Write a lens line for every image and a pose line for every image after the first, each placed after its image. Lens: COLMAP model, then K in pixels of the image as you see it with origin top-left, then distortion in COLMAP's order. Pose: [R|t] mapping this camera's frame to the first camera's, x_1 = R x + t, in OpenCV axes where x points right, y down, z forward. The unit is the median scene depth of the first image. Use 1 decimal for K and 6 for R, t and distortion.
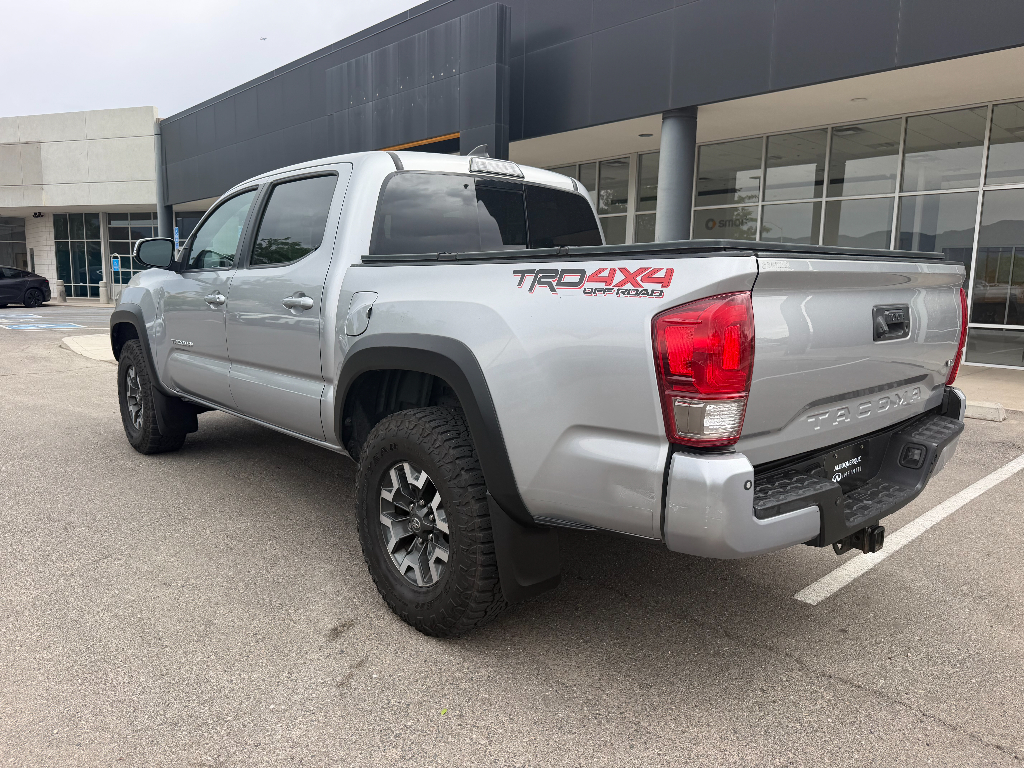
lens RADIAL K [[729.3, 0, 510.0], [0, 729.3, 384.5], [0, 0, 1]] dist [0.027674, -0.032977]
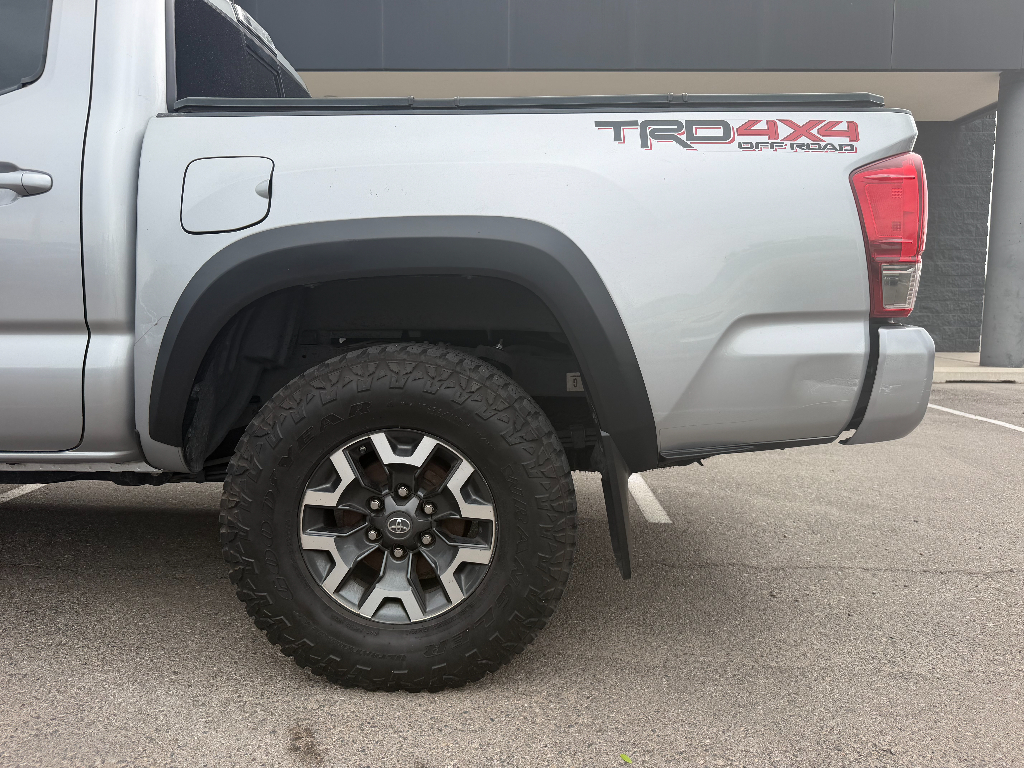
lens RADIAL K [[729.3, 0, 502.4], [0, 729.3, 384.2], [0, 0, 1]] dist [0.027674, -0.032977]
pose [[0.688298, -0.095573, 0.719105, -0.603969], [0.106794, 0.993833, 0.029868, 0.069621], [-0.717524, 0.056238, 0.694259, 0.579286]]
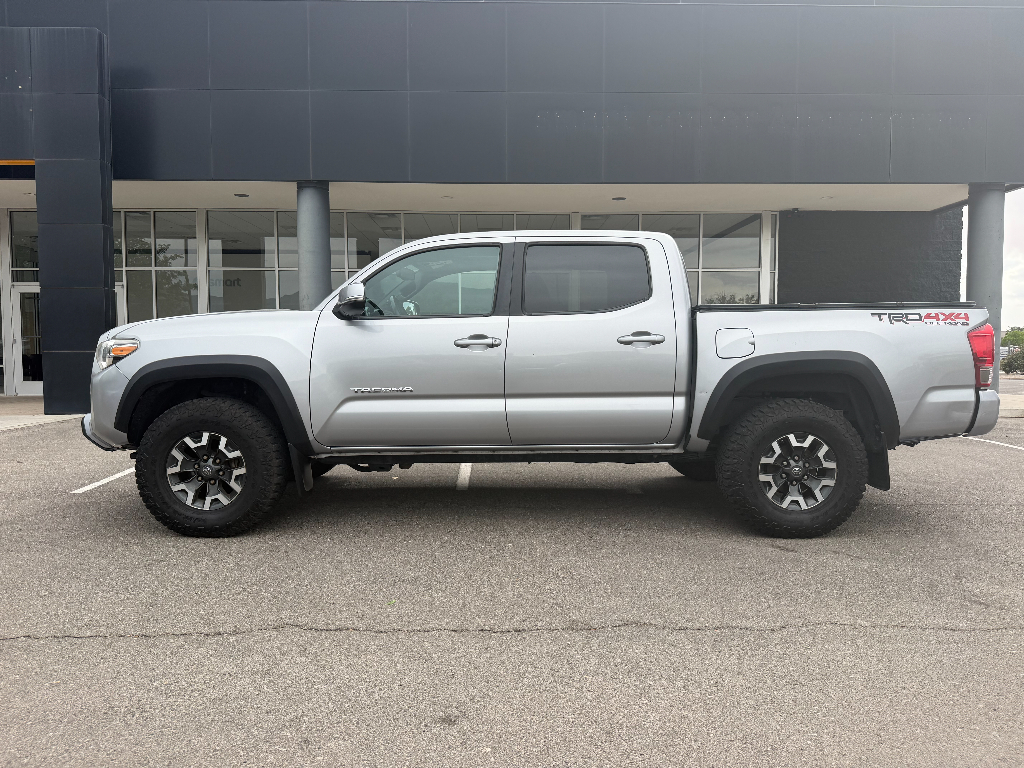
lens RADIAL K [[729.3, 0, 504.5], [0, 729.3, 389.5], [0, 0, 1]] dist [0.027674, -0.032977]
pose [[0.656132, -0.061665, 0.752122, -2.057303], [0.119915, 0.992512, -0.023238, -0.031443], [-0.745058, 0.105438, 0.658614, 0.478407]]
